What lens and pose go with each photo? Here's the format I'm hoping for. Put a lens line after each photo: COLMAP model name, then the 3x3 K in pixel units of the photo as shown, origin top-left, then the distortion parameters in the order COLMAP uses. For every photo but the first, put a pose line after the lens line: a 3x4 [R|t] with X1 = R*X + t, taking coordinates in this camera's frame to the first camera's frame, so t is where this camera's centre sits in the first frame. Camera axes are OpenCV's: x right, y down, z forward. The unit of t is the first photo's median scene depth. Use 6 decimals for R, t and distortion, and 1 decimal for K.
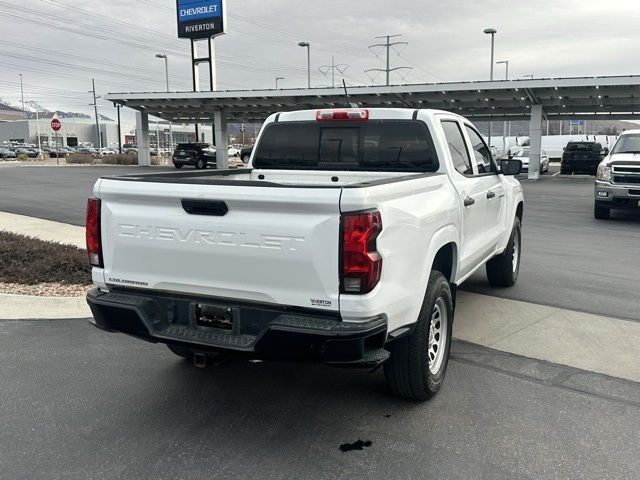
lens RADIAL K [[639.1, 0, 316.2], [0, 639.1, 240.6], [0, 0, 1]] dist [0.189409, -0.387582]
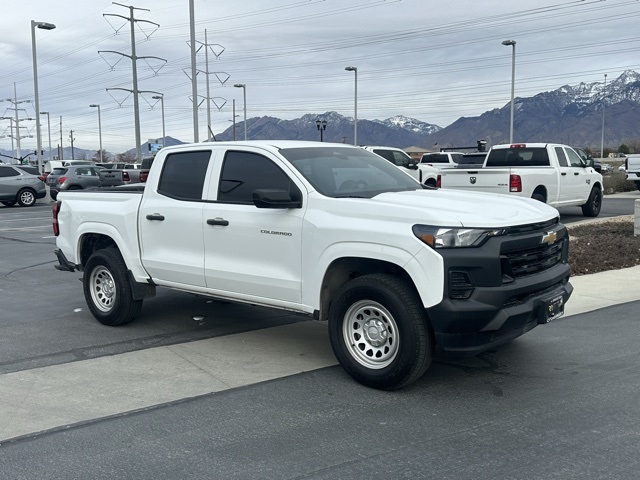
lens RADIAL K [[636.9, 0, 316.2], [0, 636.9, 235.4], [0, 0, 1]] dist [0.183454, -0.365246]
pose [[-0.278942, 0.109239, -0.954075, 1.316360], [-0.113817, 0.982745, 0.145798, -0.238637], [0.953539, 0.149259, -0.261695, 1.589961]]
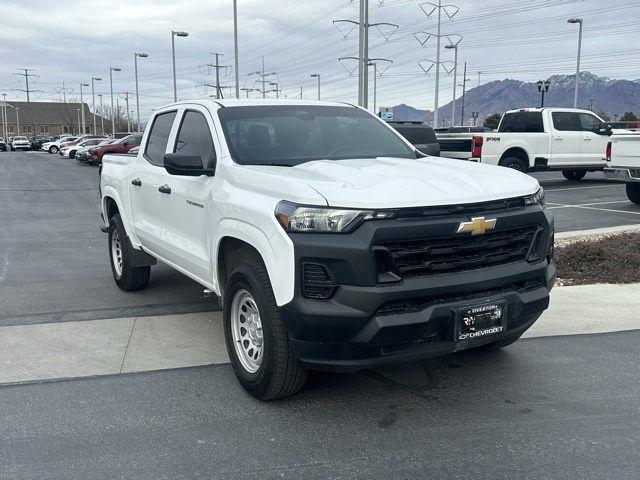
lens RADIAL K [[639.1, 0, 316.2], [0, 639.1, 240.6], [0, 0, 1]] dist [0.189409, -0.387582]
pose [[-0.595476, 0.135584, -0.791849, 0.980005], [-0.096927, 0.966330, 0.238350, -0.268075], [0.797505, 0.218683, -0.562285, 1.913457]]
